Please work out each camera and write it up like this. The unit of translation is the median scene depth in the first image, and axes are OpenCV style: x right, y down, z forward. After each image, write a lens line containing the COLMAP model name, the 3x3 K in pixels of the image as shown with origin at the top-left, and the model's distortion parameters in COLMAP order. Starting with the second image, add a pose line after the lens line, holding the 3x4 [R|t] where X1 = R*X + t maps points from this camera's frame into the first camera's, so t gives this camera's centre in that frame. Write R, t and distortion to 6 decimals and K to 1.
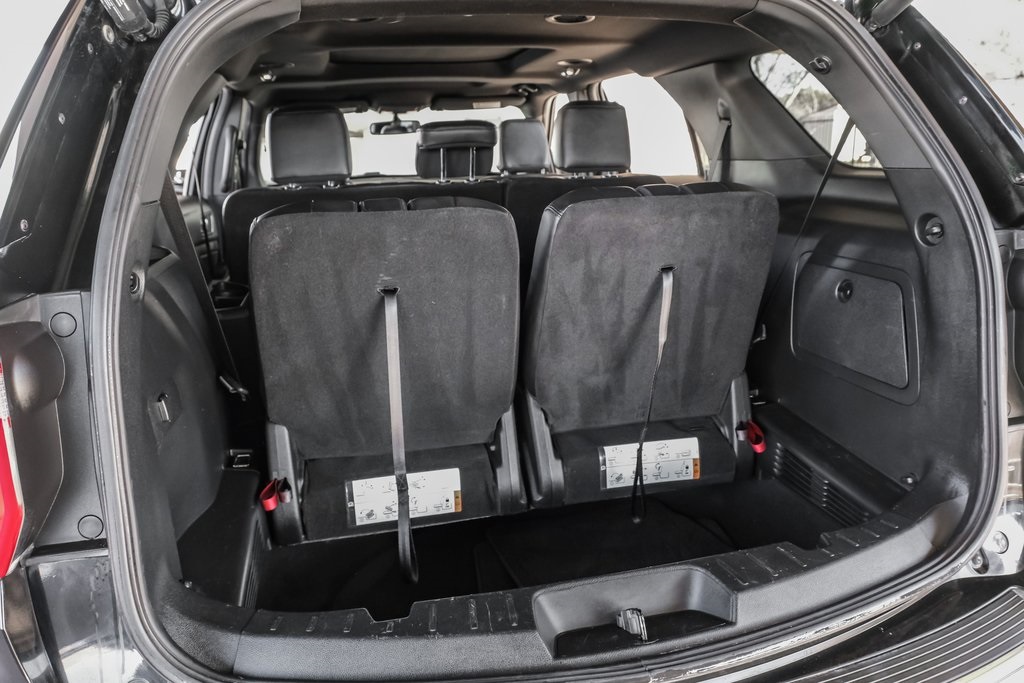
lens RADIAL K [[695.4, 0, 509.6], [0, 695.4, 339.3], [0, 0, 1]] dist [-0.032646, 0.015022]
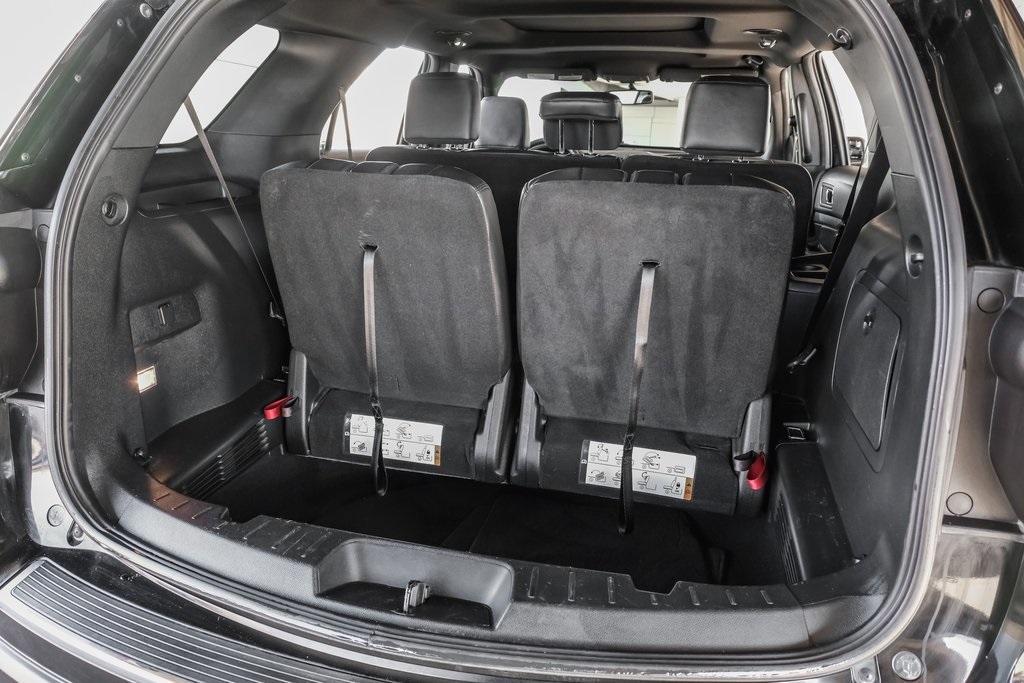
lens RADIAL K [[695.4, 0, 510.8], [0, 695.4, 344.6], [0, 0, 1]] dist [-0.032646, 0.015022]
pose [[0.896708, 0.184849, -0.402175, 0.448148], [-0.165156, 0.982731, 0.083446, -0.042580], [0.410655, -0.008405, 0.911752, 0.087850]]
